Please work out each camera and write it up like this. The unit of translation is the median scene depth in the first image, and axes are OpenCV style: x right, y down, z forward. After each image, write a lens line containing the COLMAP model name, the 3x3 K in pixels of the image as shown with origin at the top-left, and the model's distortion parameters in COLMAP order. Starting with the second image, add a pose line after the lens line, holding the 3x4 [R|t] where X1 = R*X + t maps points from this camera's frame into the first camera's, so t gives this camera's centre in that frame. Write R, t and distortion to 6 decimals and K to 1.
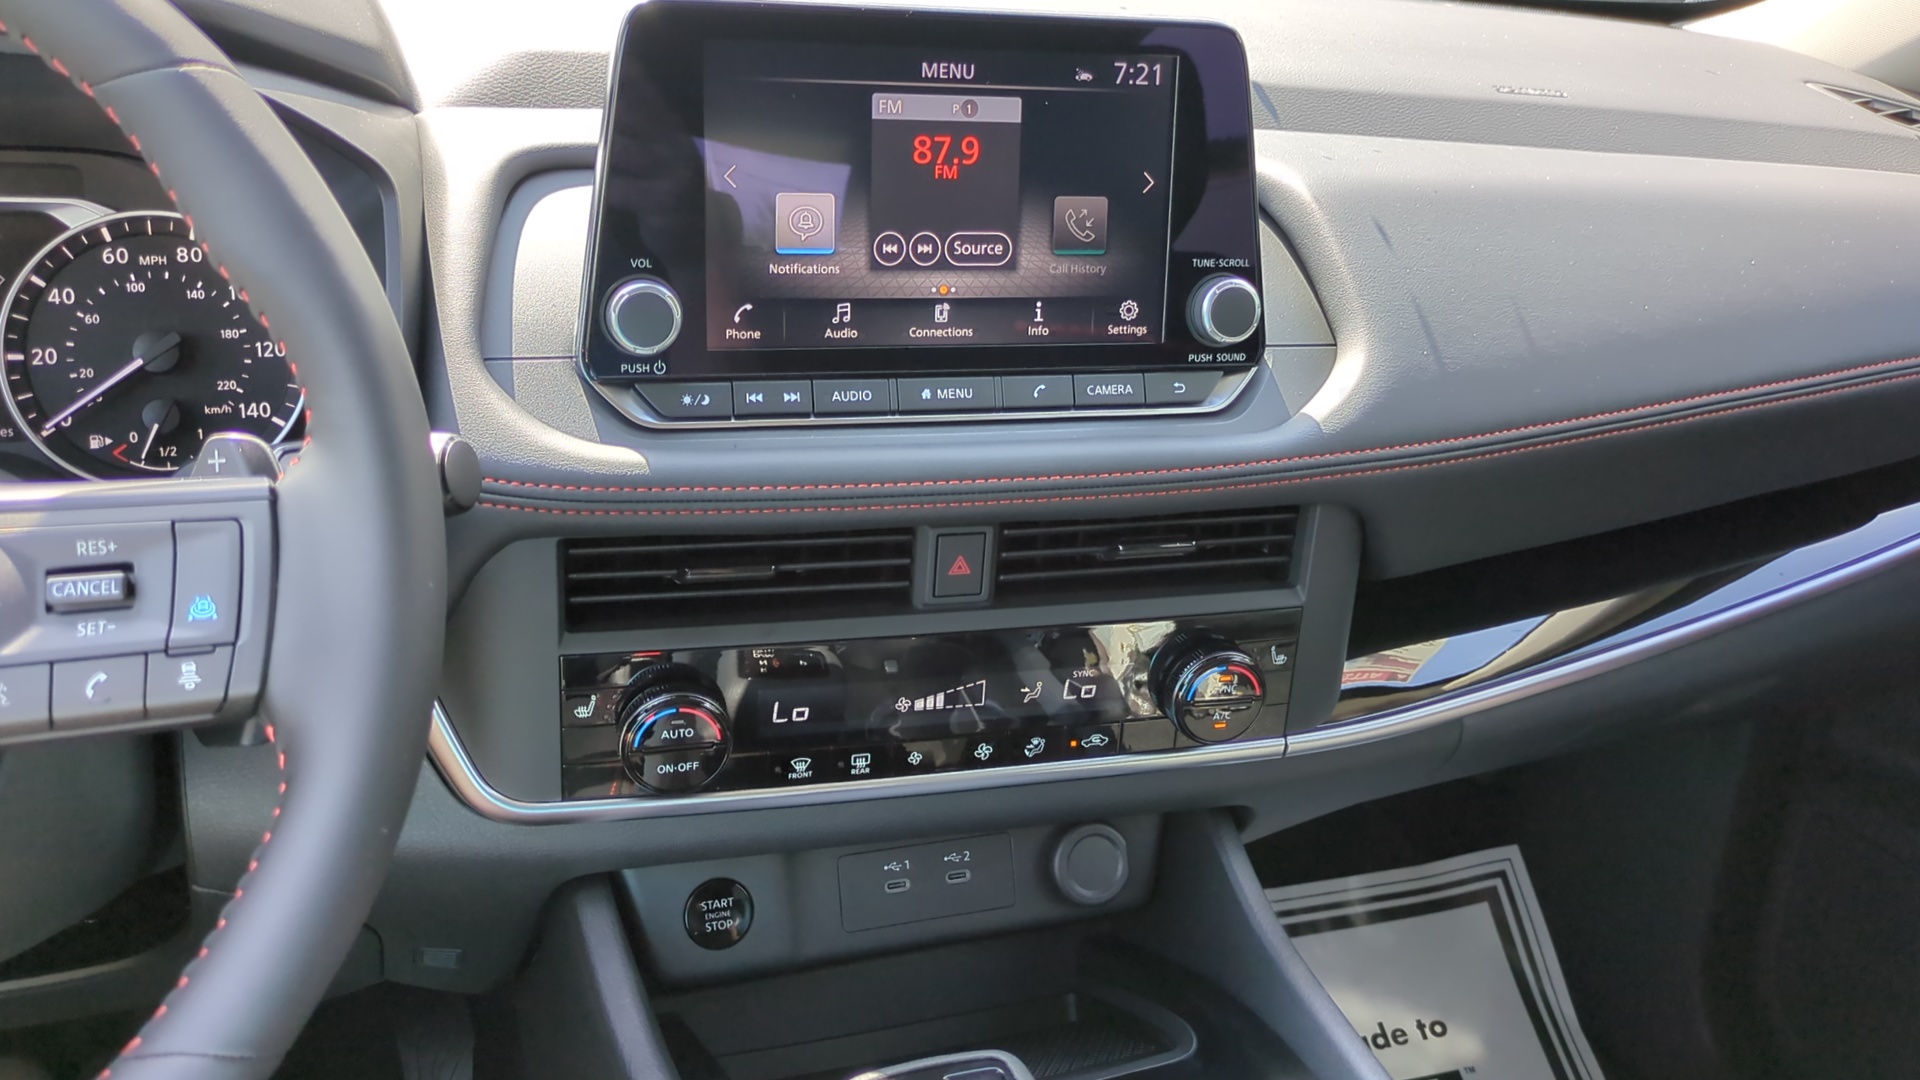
lens RADIAL K [[1606.4, 0, 941.6], [0, 1606.4, 524.4], [0, 0, 1]] dist [0.042586, -0.057671]
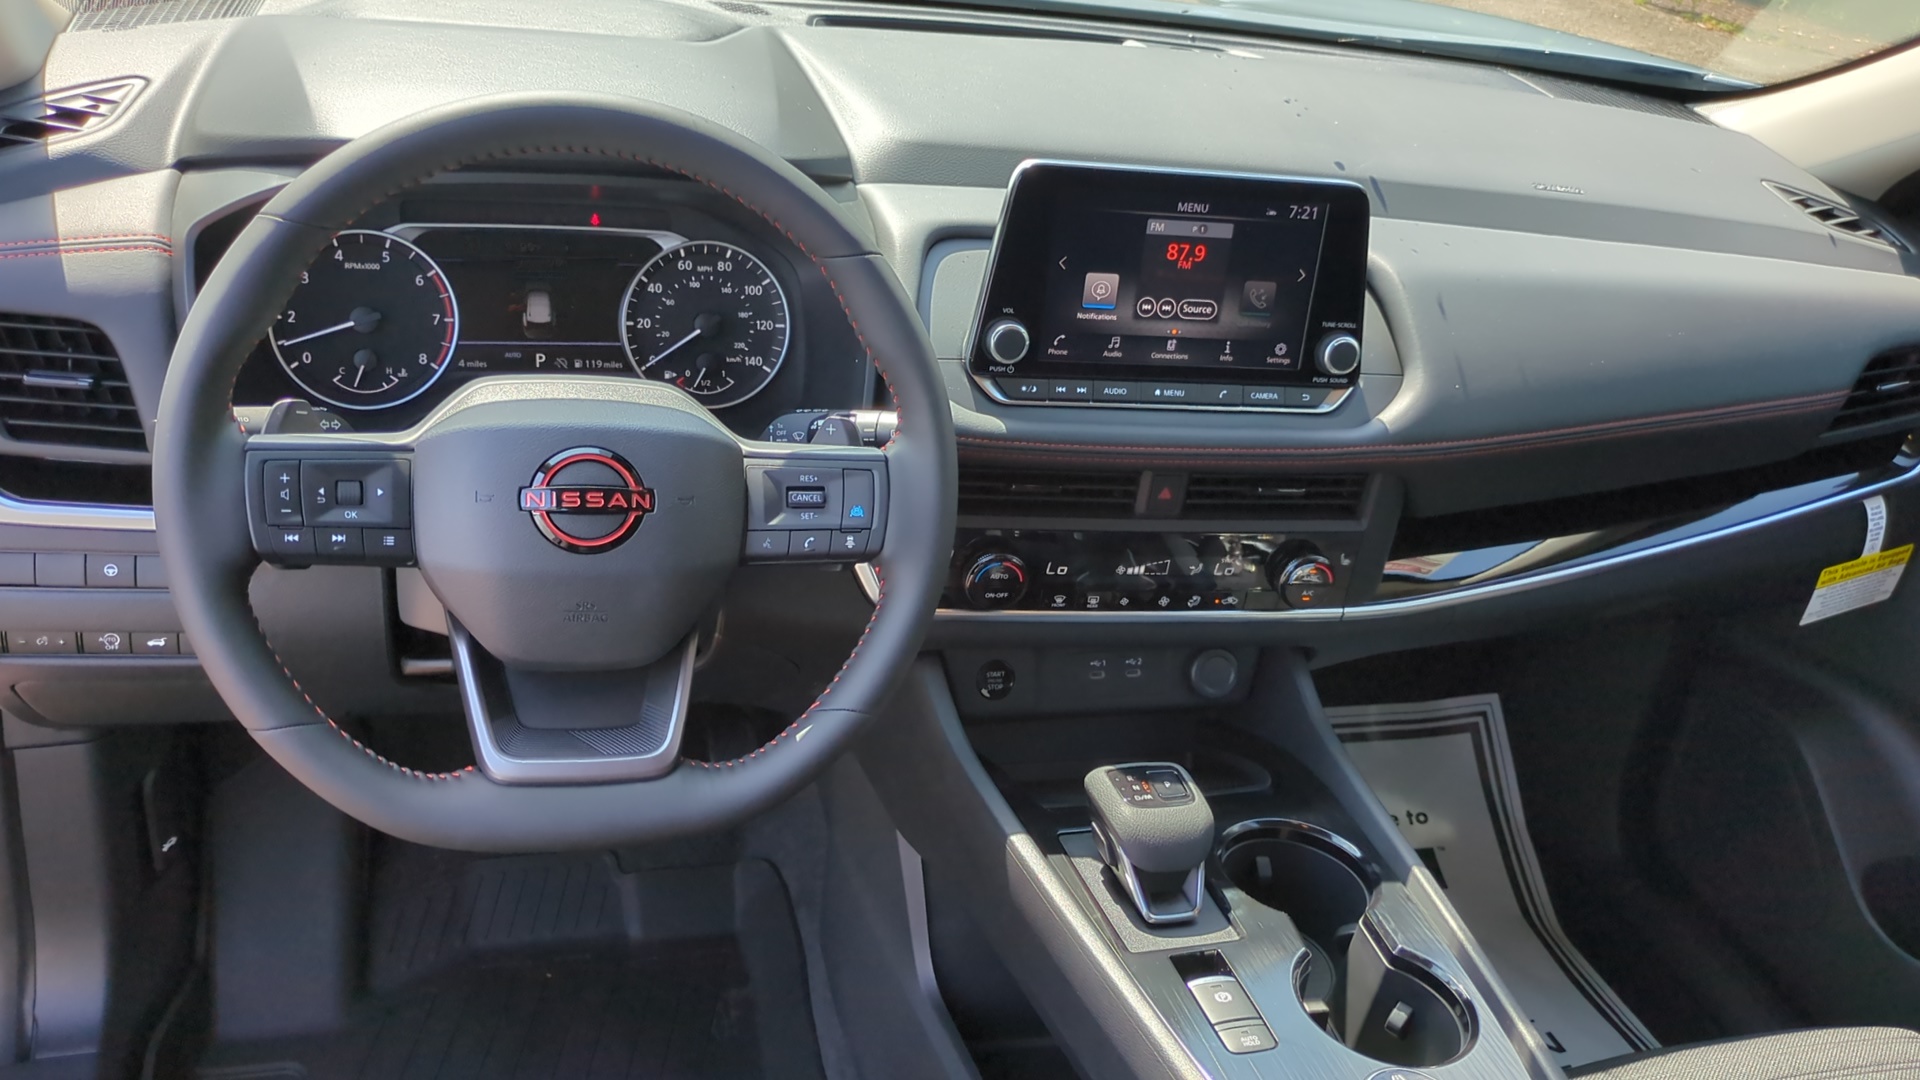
lens RADIAL K [[1606.4, 0, 948.0], [0, 1606.4, 523.1], [0, 0, 1]] dist [0.042586, -0.057671]
pose [[0.995644, 0.090959, -0.020479, -0.178259], [-0.088073, 0.989623, 0.113530, -0.114802], [0.030593, -0.111232, 0.993323, -0.695538]]
